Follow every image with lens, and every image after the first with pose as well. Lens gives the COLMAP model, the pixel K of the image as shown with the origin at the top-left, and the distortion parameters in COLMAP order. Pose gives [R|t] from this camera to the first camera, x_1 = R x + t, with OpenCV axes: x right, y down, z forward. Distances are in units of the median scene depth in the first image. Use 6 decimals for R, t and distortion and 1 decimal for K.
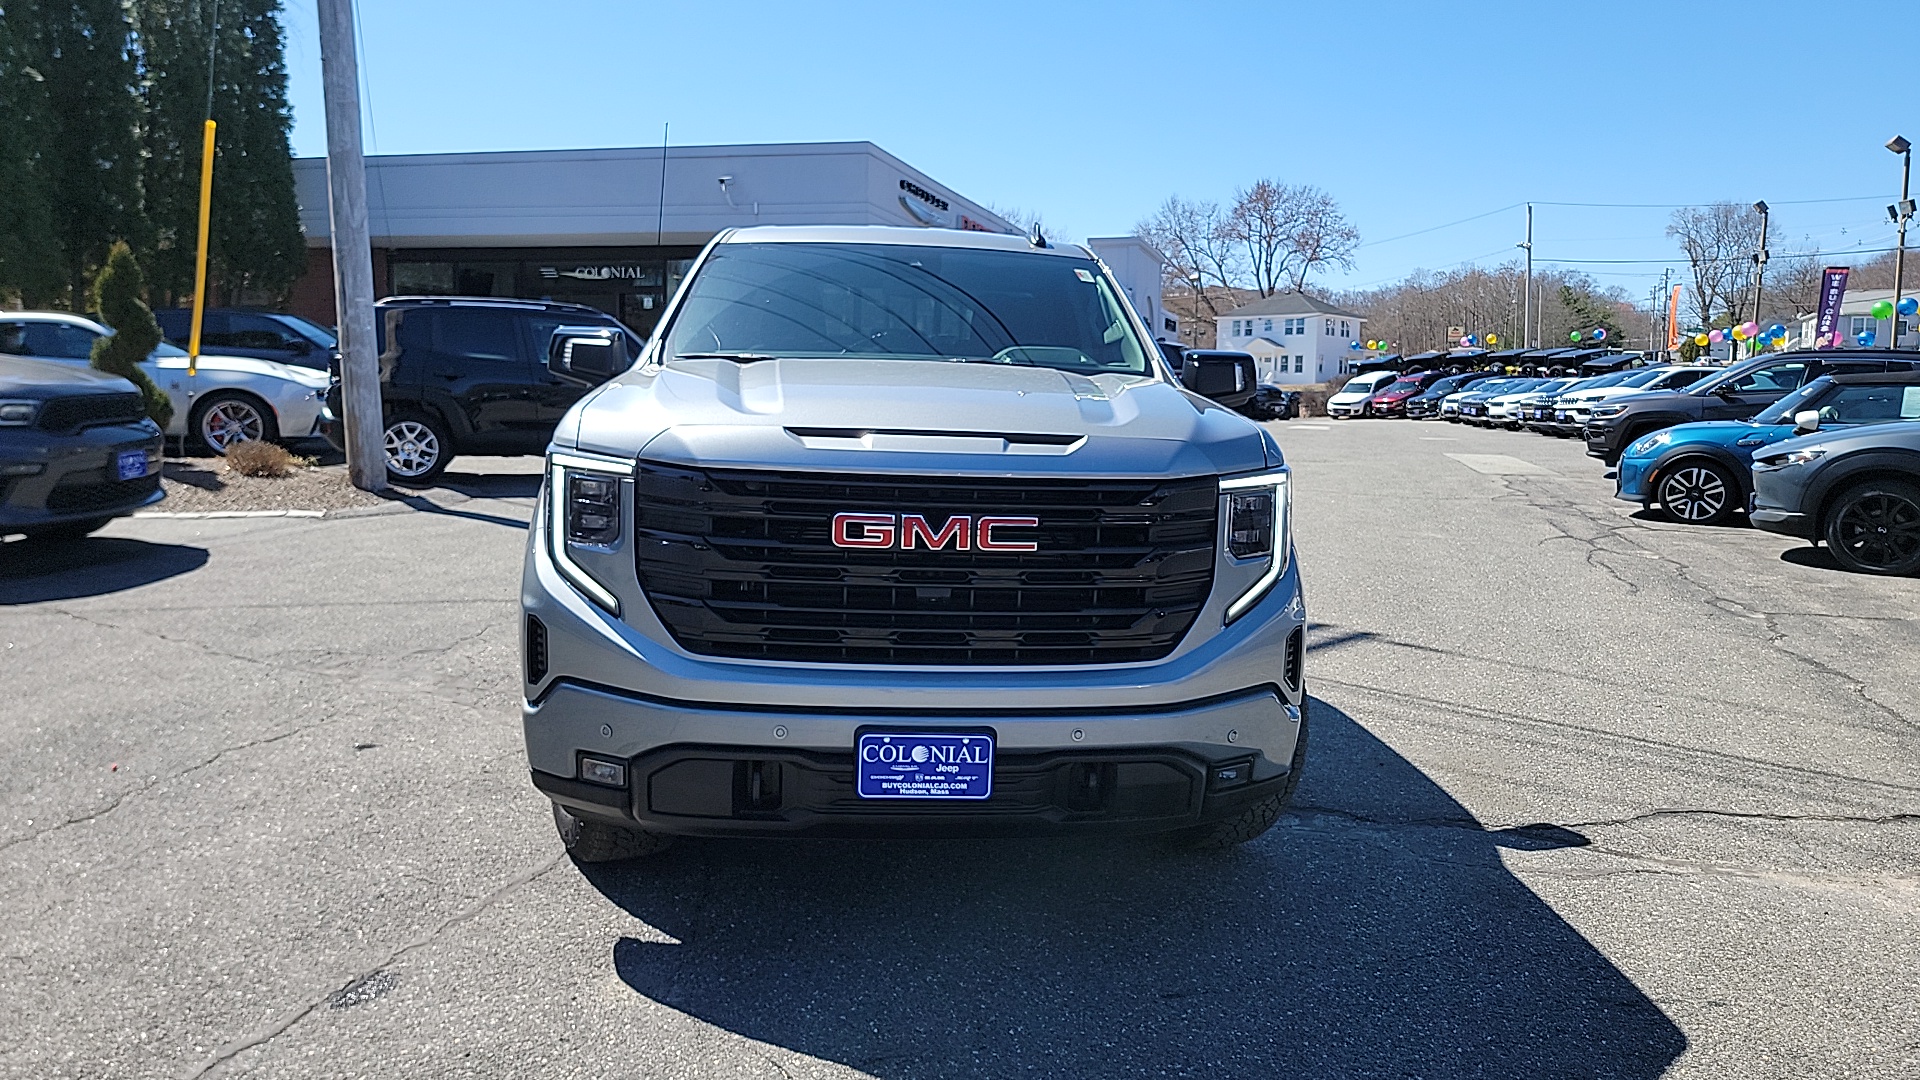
lens RADIAL K [[1338.4, 0, 981.1], [0, 1338.4, 535.1], [0, 0, 1]] dist [0.075867, -0.048086]
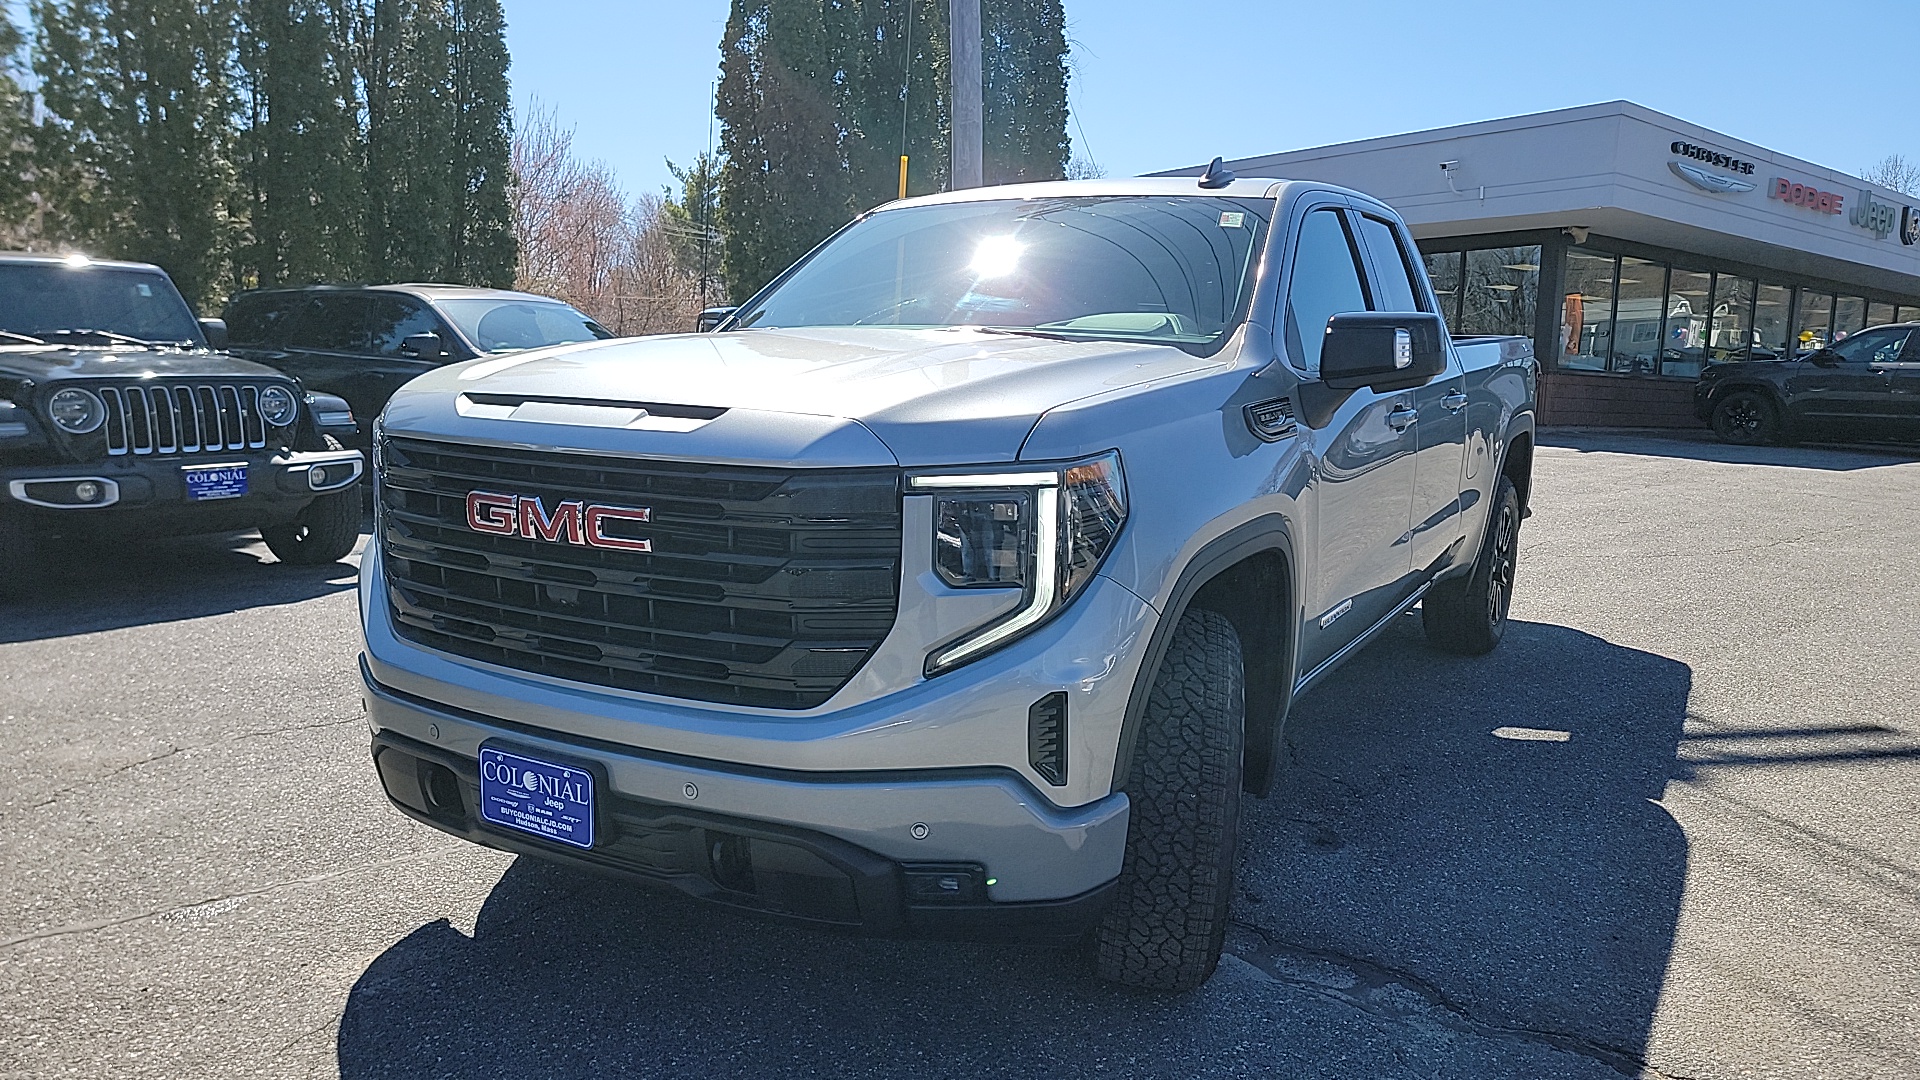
lens RADIAL K [[1337.9, 0, 985.9], [0, 1337.9, 578.5], [0, 0, 1]] dist [0.048705, -0.000749]
pose [[0.821676, 0.081440, -0.564107, 0.648153], [-0.067893, 0.996677, 0.044996, -0.021455], [0.565897, 0.001327, 0.824475, 0.454075]]
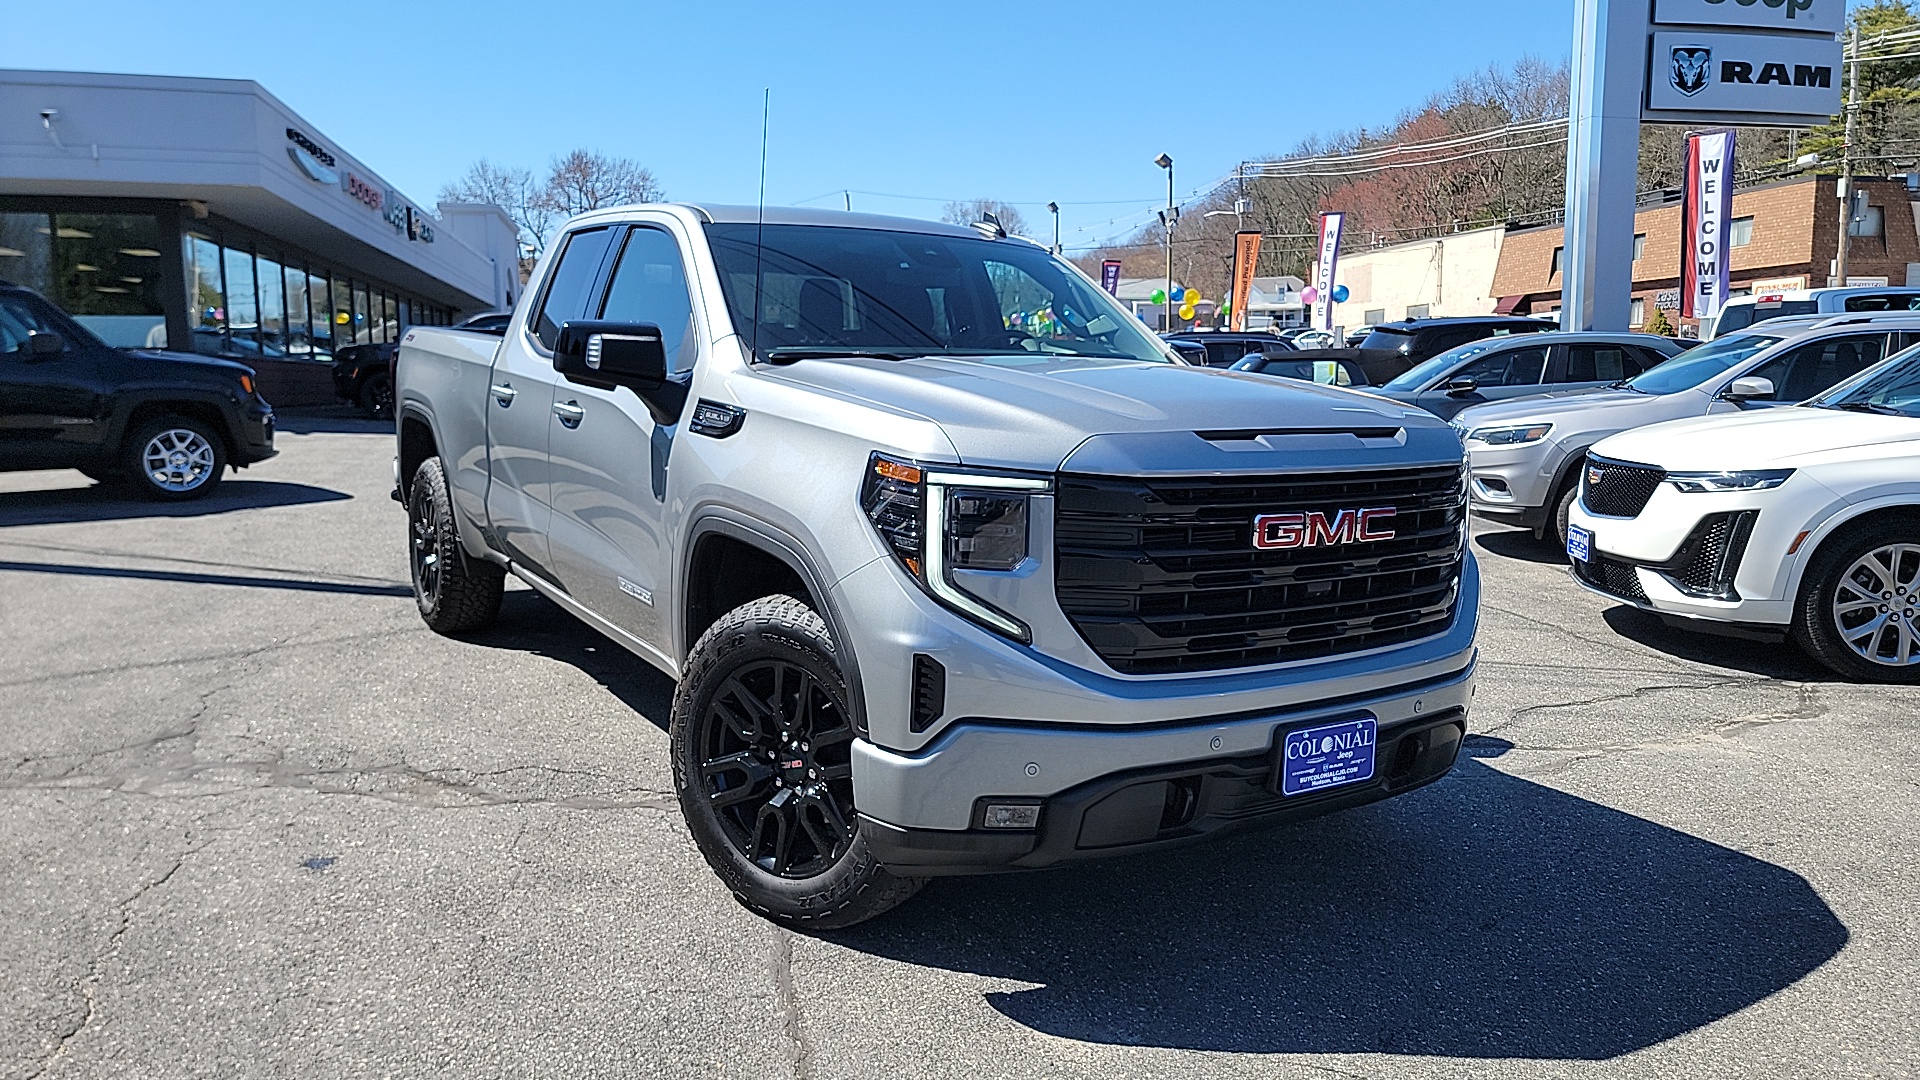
lens RADIAL K [[1342.1, 0, 982.3], [0, 1342.1, 529.7], [0, 0, 1]] dist [0.059281, -0.047771]
pose [[0.877649, -0.073524, 0.473632, -0.740534], [0.066862, 0.997283, 0.030917, -0.049436], [-0.474618, 0.004534, 0.880180, 0.212514]]
